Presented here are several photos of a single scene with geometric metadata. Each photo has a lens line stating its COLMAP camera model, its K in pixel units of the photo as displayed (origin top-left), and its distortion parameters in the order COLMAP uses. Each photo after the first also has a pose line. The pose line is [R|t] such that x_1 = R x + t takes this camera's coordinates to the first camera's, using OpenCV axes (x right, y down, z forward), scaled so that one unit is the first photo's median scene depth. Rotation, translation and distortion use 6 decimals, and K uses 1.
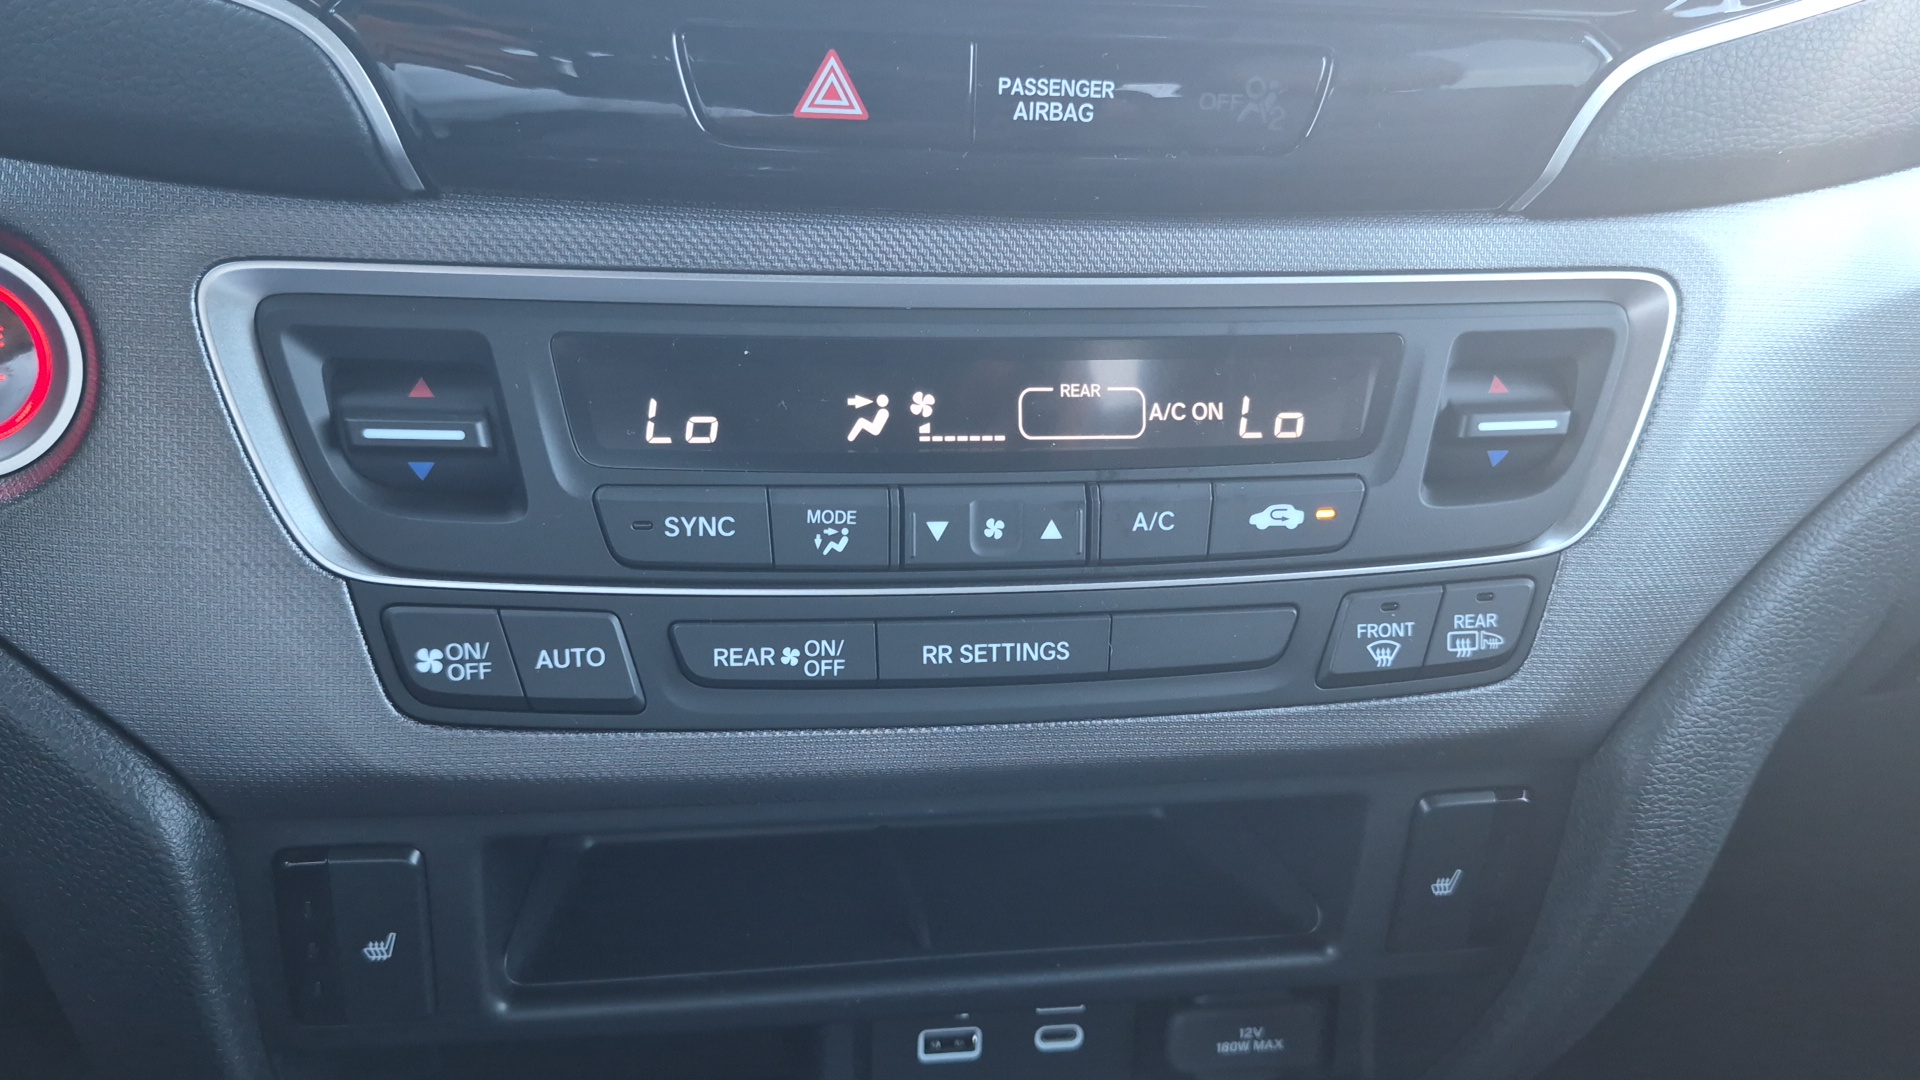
lens RADIAL K [[1696.9, 0, 960.0], [0, 1696.9, 540.0], [0, 0, 1]] dist [0.154909, -0.216029]
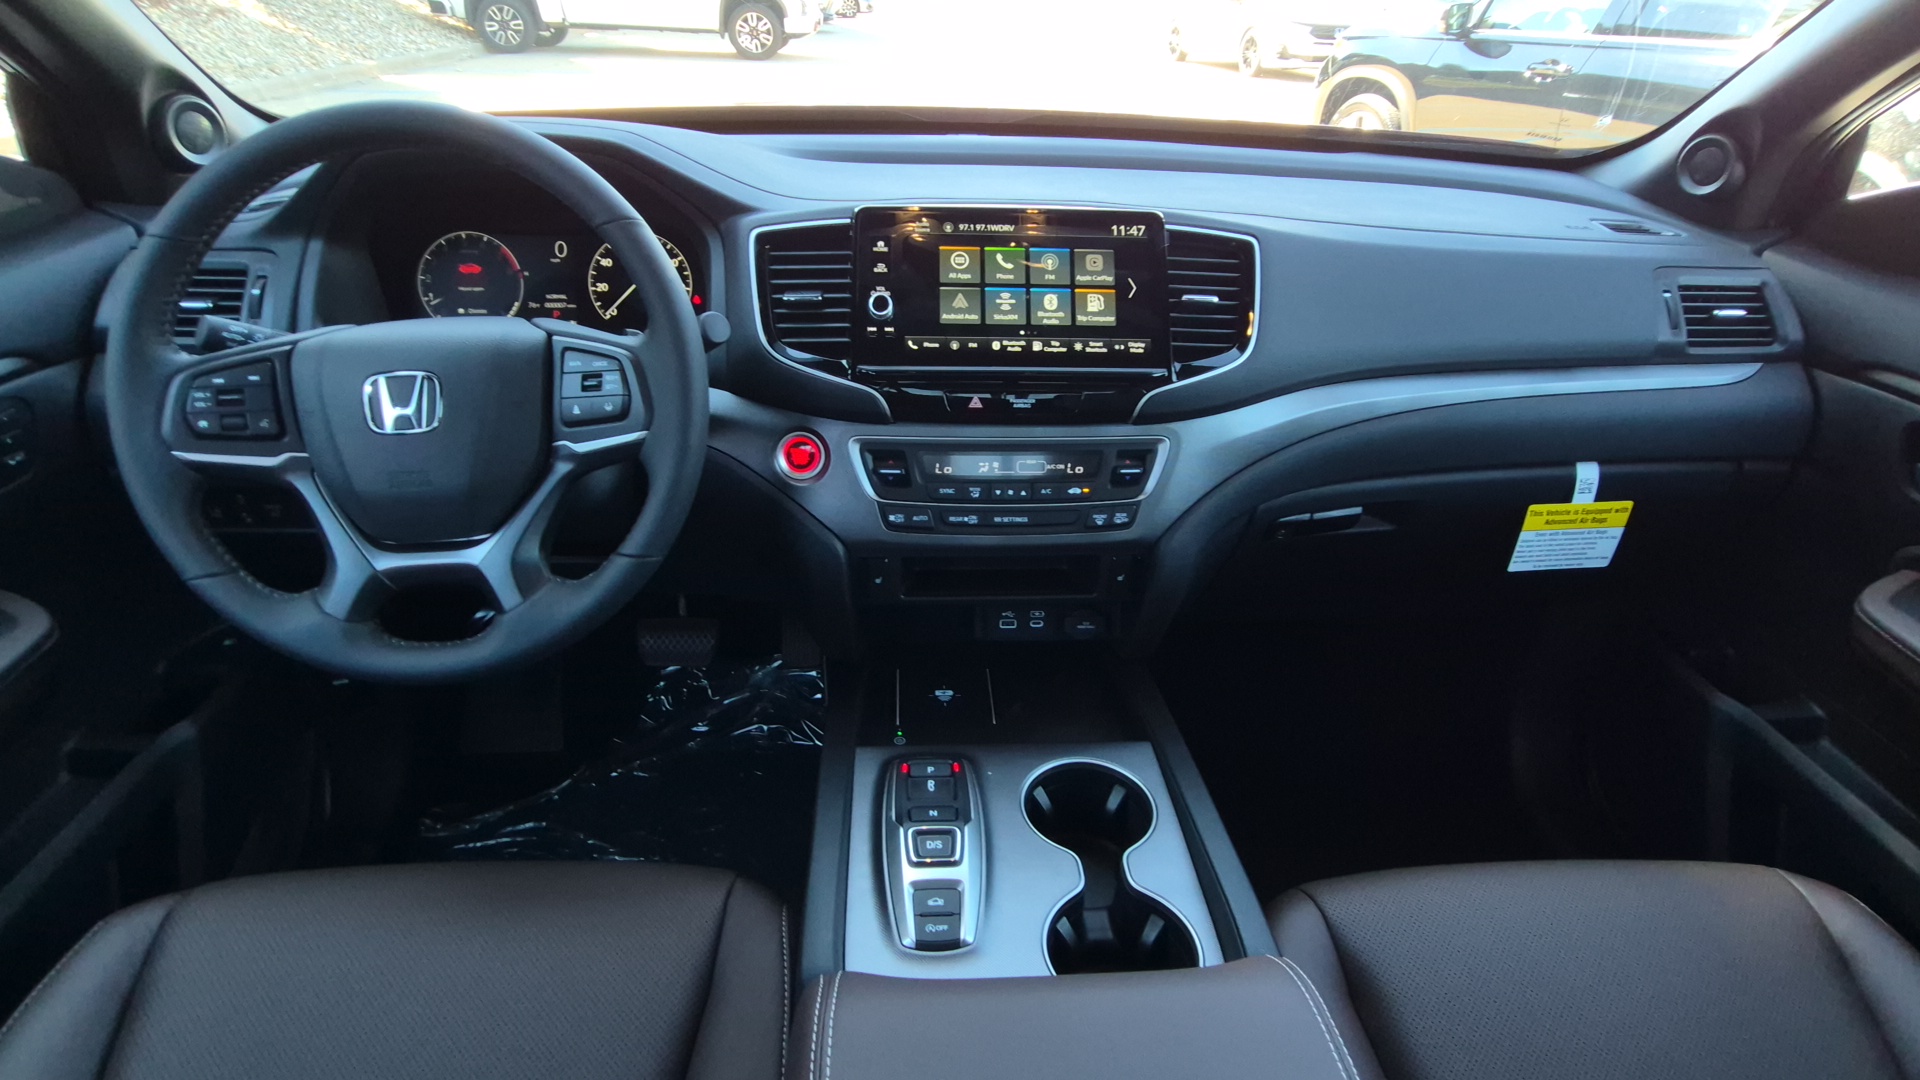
lens RADIAL K [[987.6, 0, 972.1], [0, 987.6, 508.8], [0, 0, 1]] dist [0.000337, -0.000004]
pose [[0.992945, 0.021448, -0.116618, 0.227531], [-0.017478, 0.999236, 0.034960, -0.053624], [0.117278, -0.032675, 0.992561, -1.646919]]
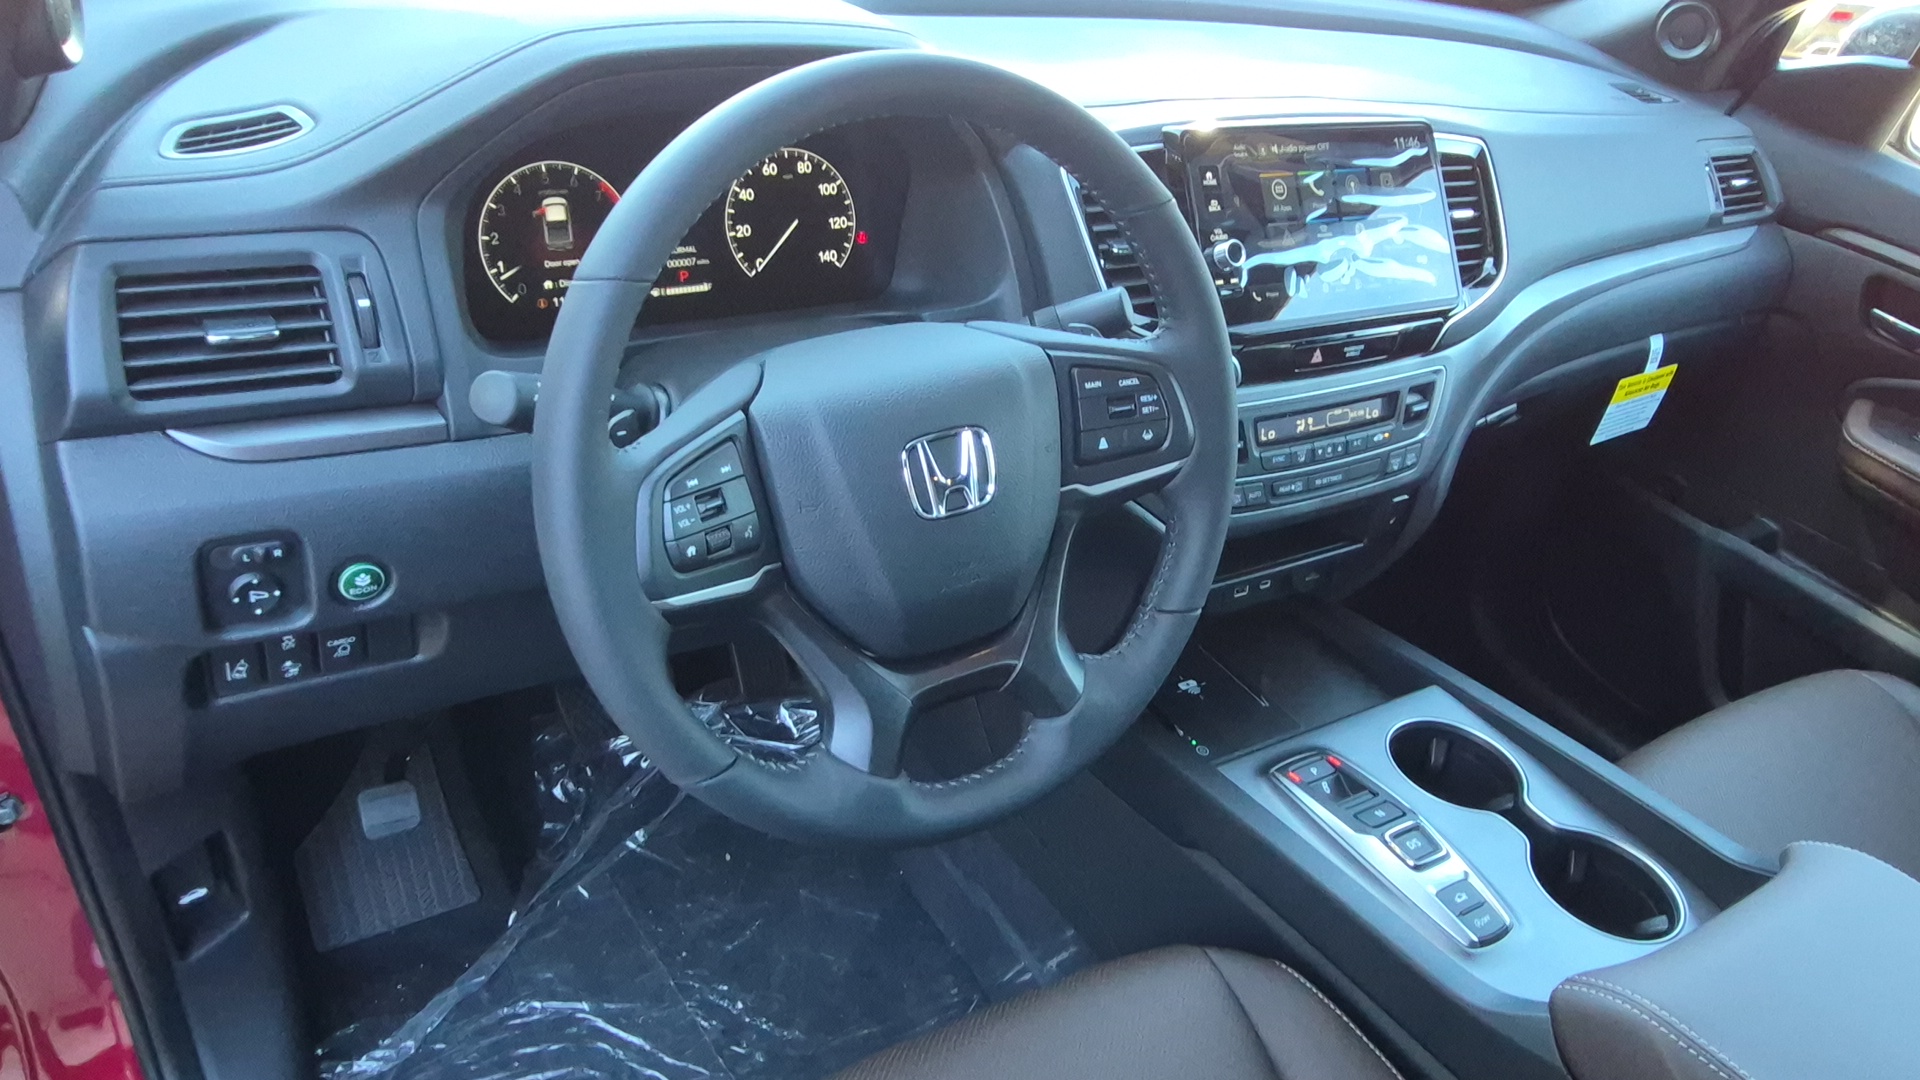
lens RADIAL K [[1375.8, 0, 995.9], [0, 1375.8, 510.7], [0, 0, 1]] dist [-0.007814, 0.055882]
pose [[0.915446, -0.136846, 0.378459, -1.967432], [0.074646, 0.981831, 0.174458, -0.494865], [-0.395457, -0.131456, 0.909029, -1.691877]]
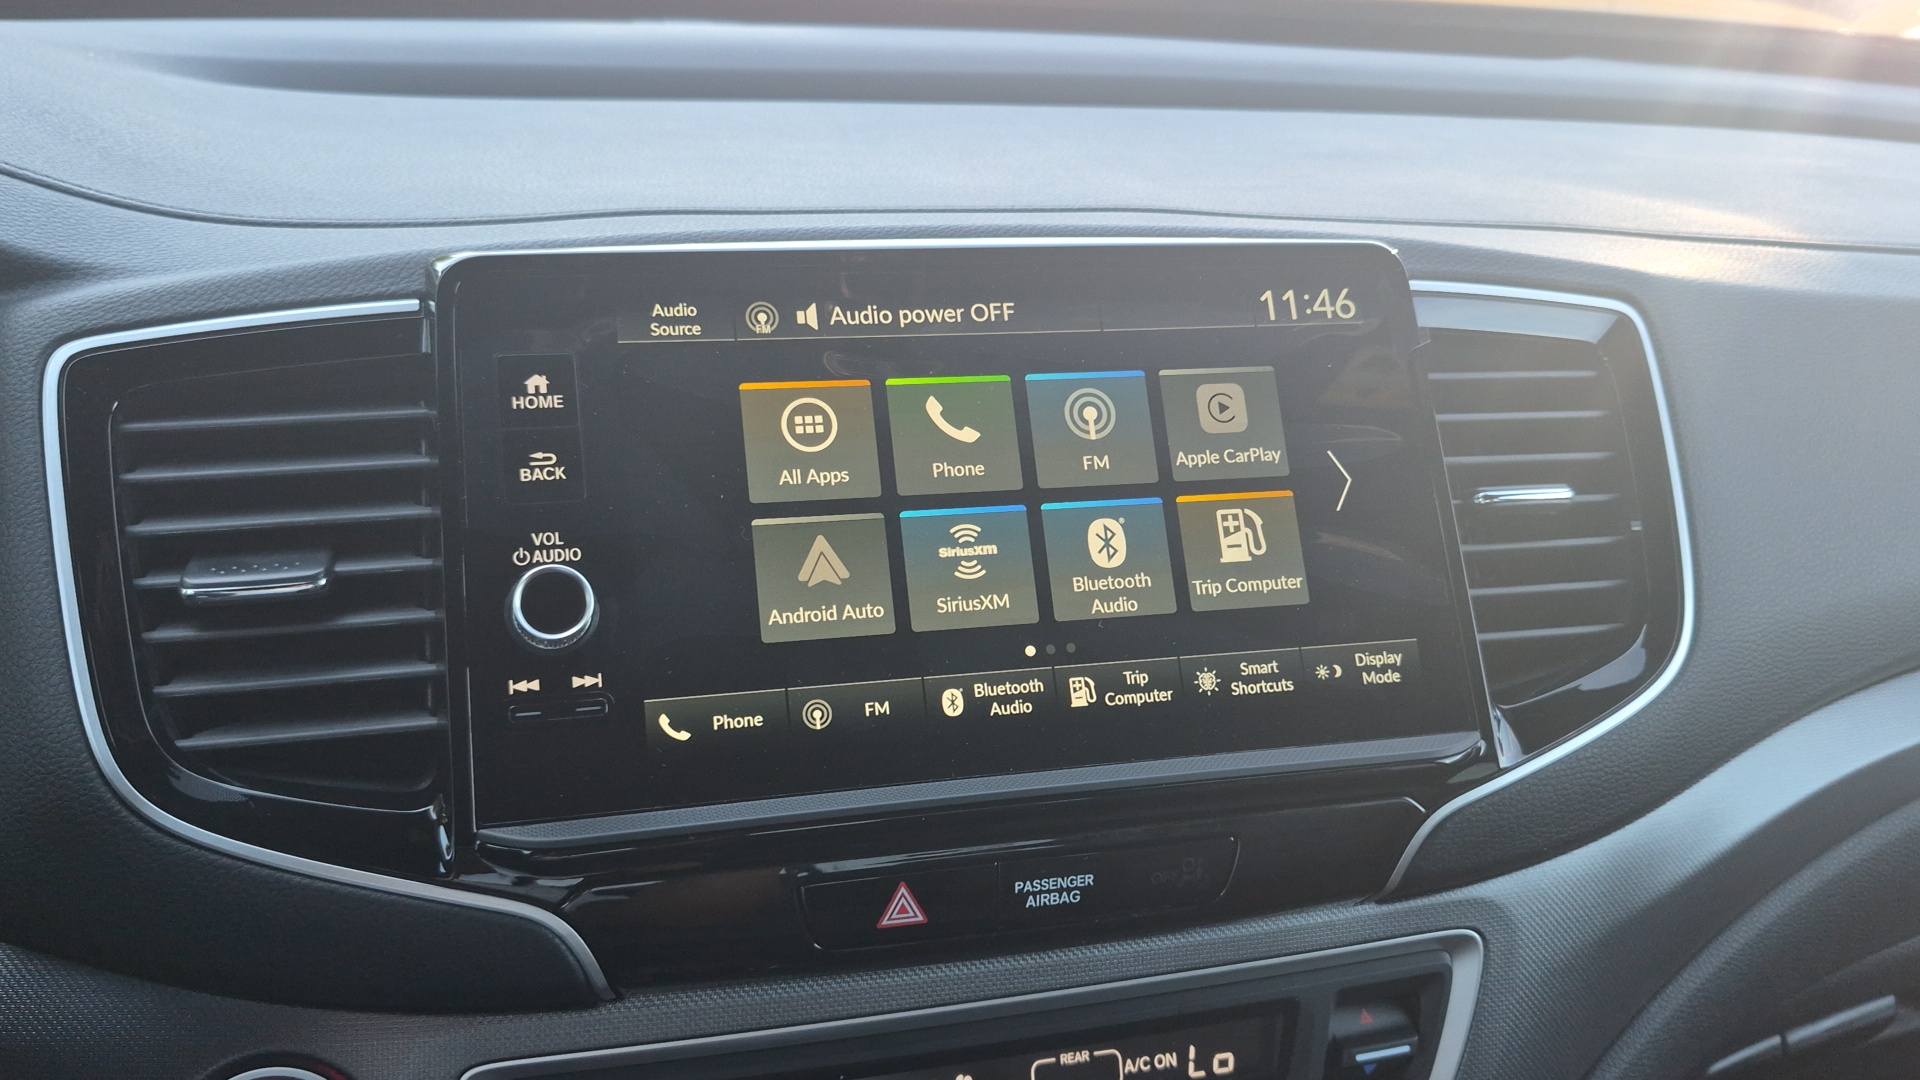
lens RADIAL K [[1696.9, 0, 960.0], [0, 1696.9, 540.0], [0, 0, 1]] dist [0.154909, -0.216029]
pose [[0.995646, -0.050123, 0.078591, -0.112816], [0.053022, 0.997971, -0.035245, -0.470284], [-0.076665, 0.039258, 0.996284, -0.408058]]
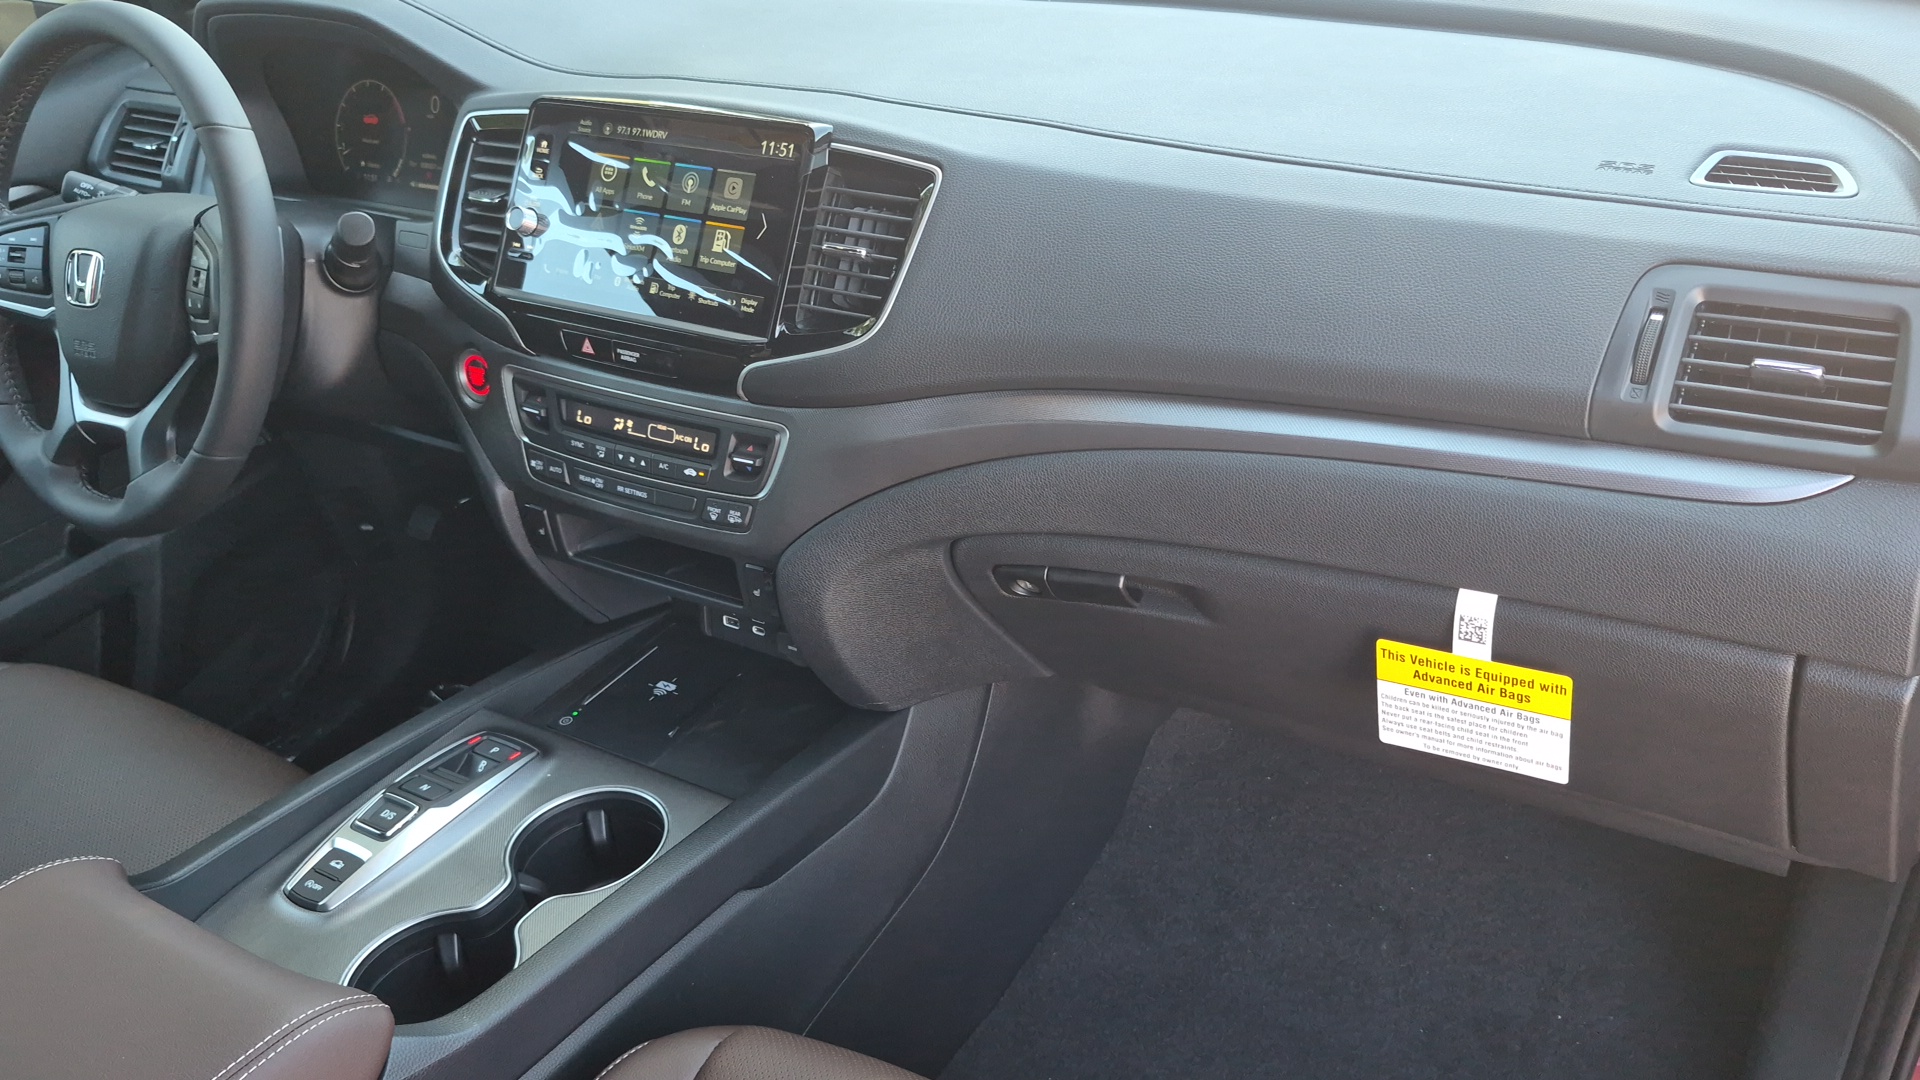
lens RADIAL K [[1696.9, 0, 960.0], [0, 1696.9, 540.0], [0, 0, 1]] dist [0.154909, -0.216029]
pose [[0.701914, 0.230455, -0.673949, 3.119556], [-0.145185, 0.972637, 0.181381, -0.624495], [0.697307, -0.029467, 0.716166, -1.215138]]
